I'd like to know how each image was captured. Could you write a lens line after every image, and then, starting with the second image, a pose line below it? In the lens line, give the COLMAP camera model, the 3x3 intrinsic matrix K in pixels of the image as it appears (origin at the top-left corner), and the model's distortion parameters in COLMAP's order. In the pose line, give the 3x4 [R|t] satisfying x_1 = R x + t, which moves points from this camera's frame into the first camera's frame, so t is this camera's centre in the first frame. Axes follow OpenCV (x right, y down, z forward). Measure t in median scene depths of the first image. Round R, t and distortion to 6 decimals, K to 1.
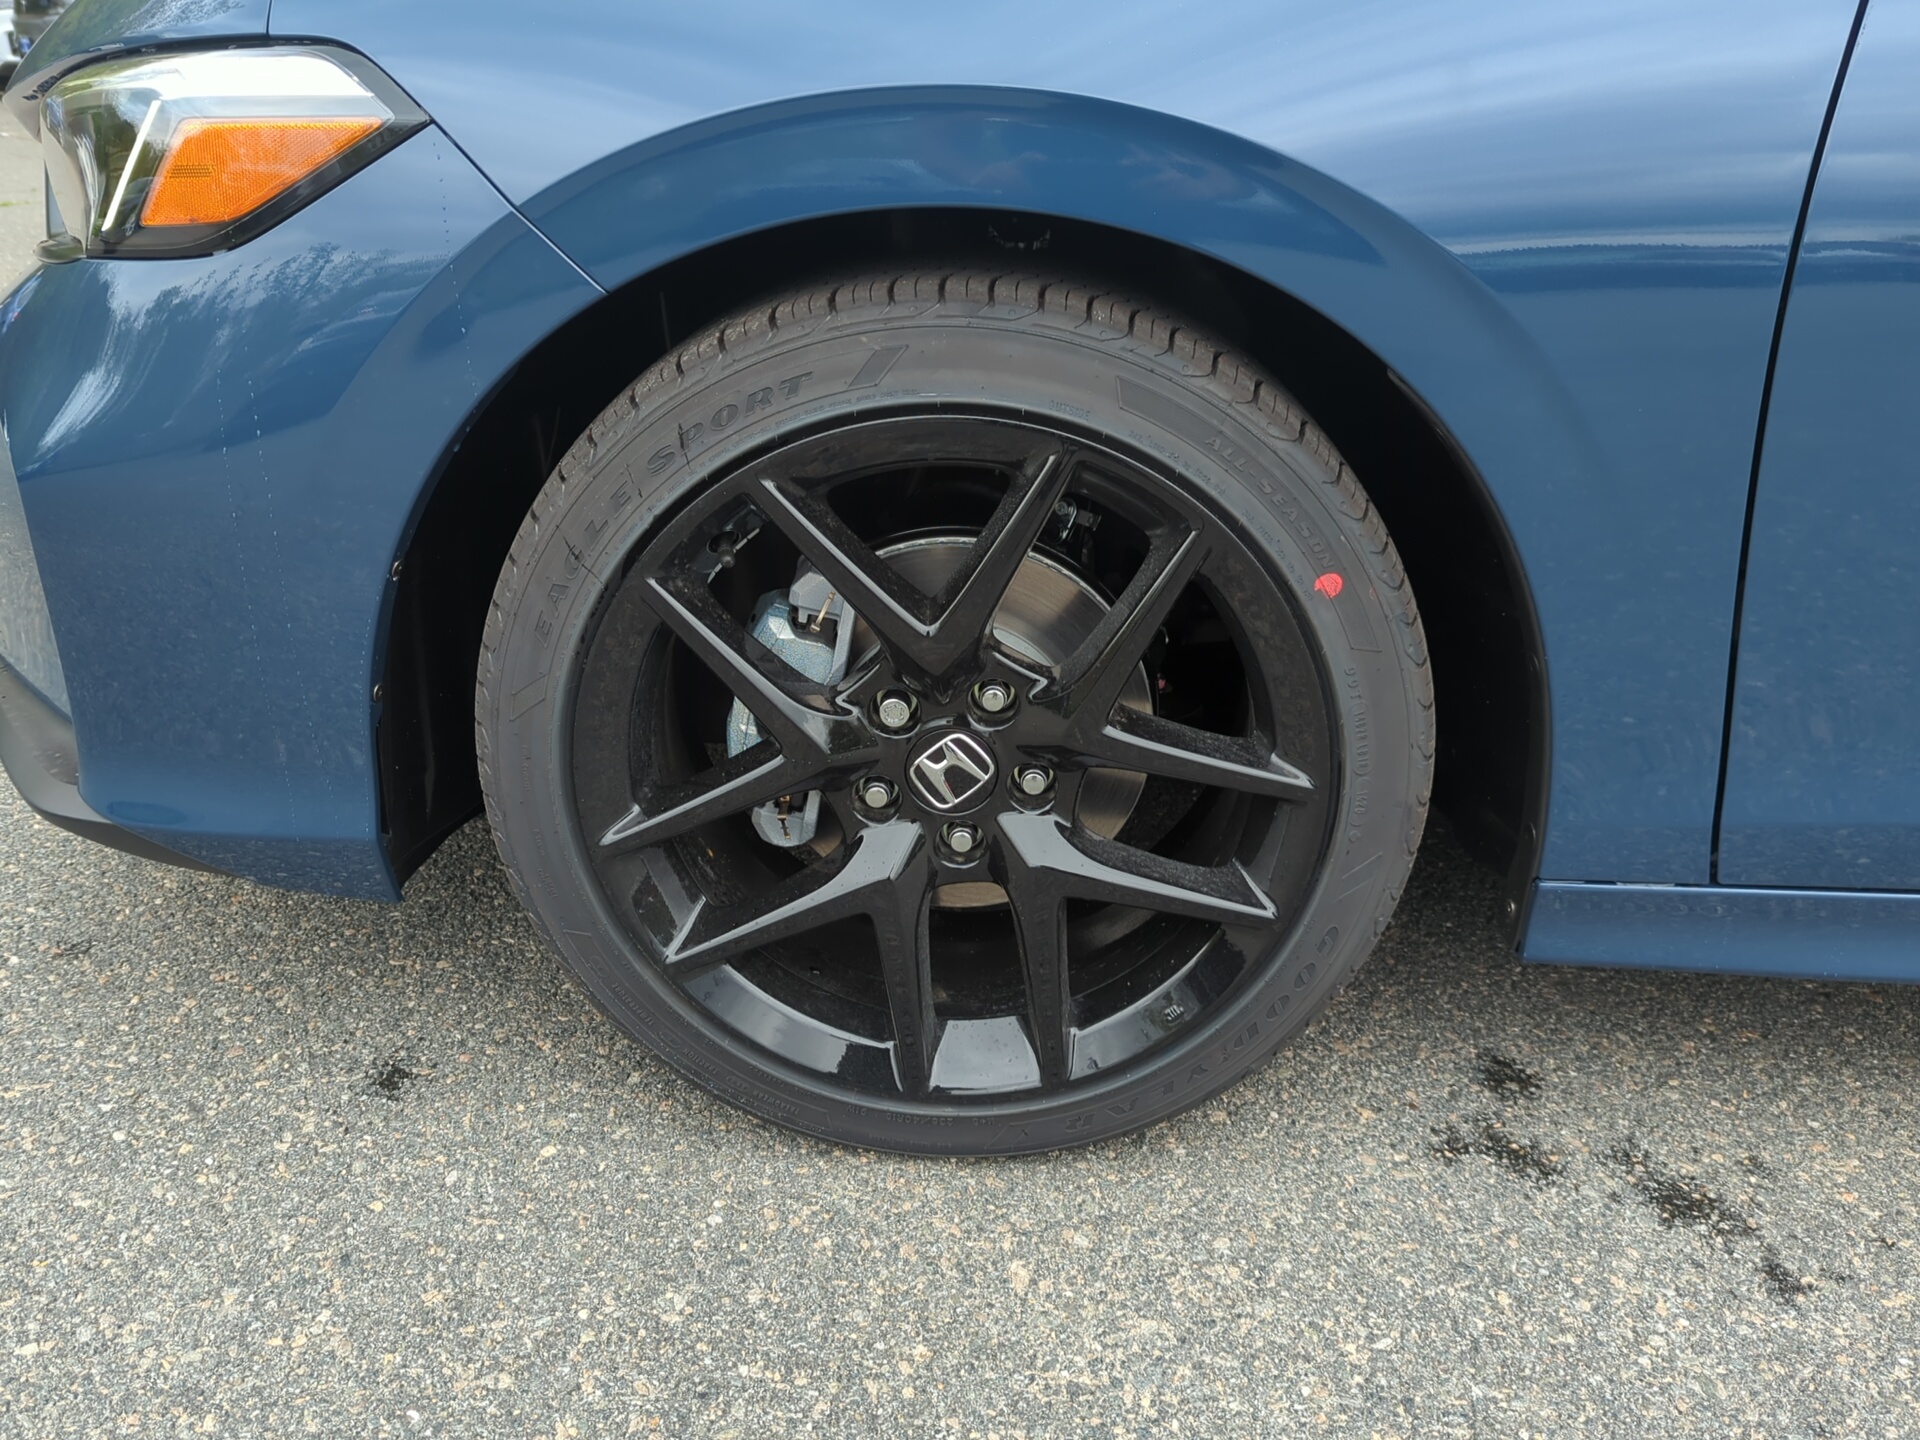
lens RADIAL K [[1568.0, 0, 969.3], [0, 1568.0, 700.5], [0, 0, 1]] dist [0.060570, -0.079505]
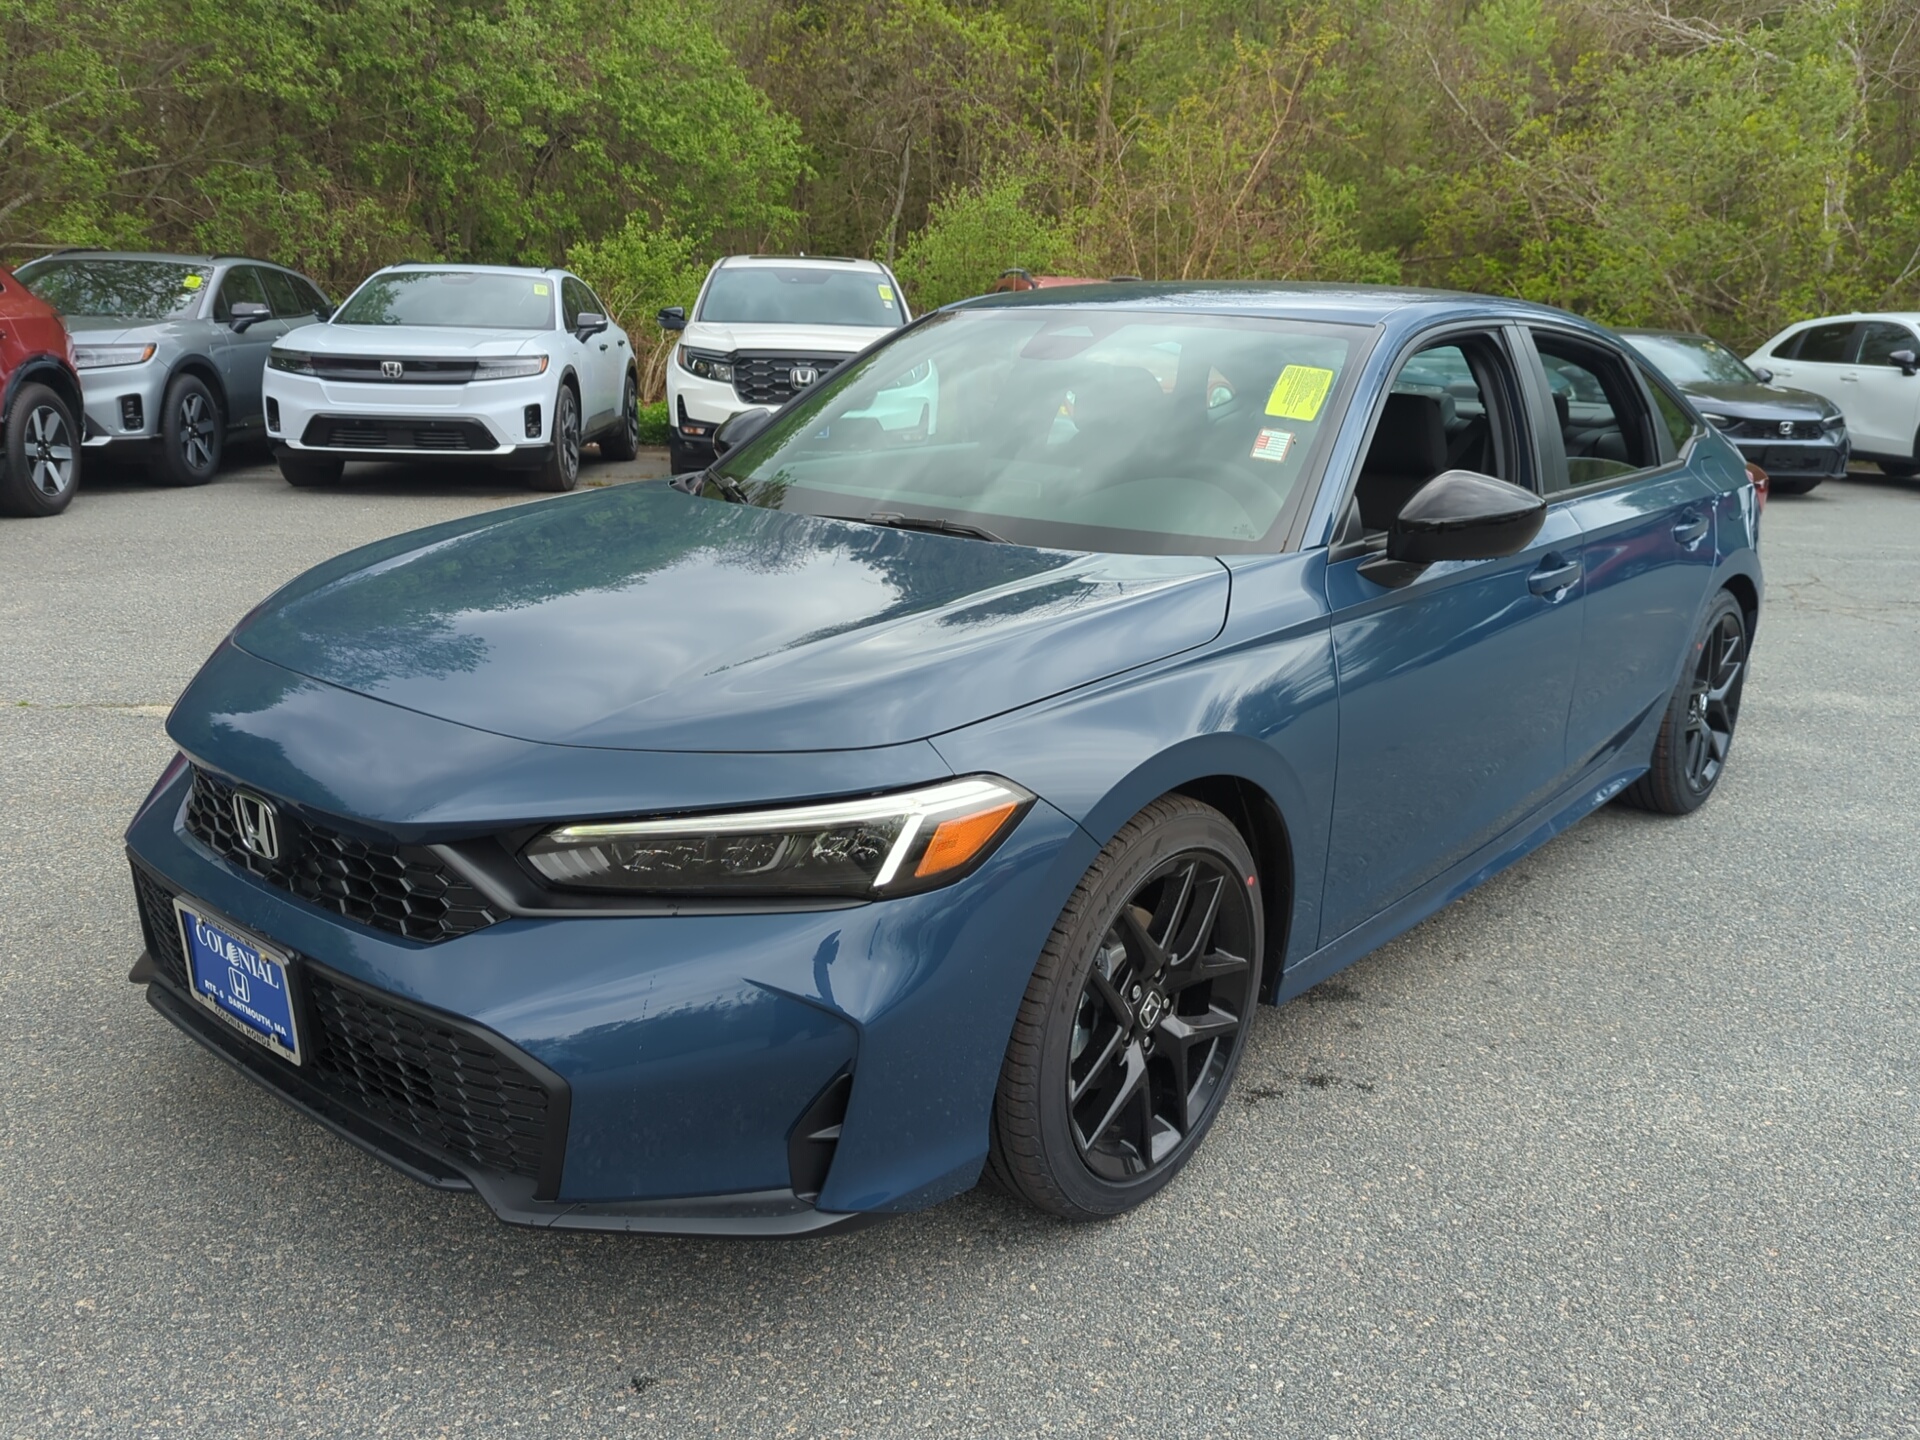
lens RADIAL K [[1551.9, 0, 978.0], [0, 1551.9, 685.5], [0, 0, 1]] dist [0.069677, -0.066070]
pose [[0.624523, -0.193255, 0.756719, -1.835481], [0.298364, 0.954449, -0.002489, -0.483301], [-0.721768, 0.227332, 0.653736, -0.397316]]
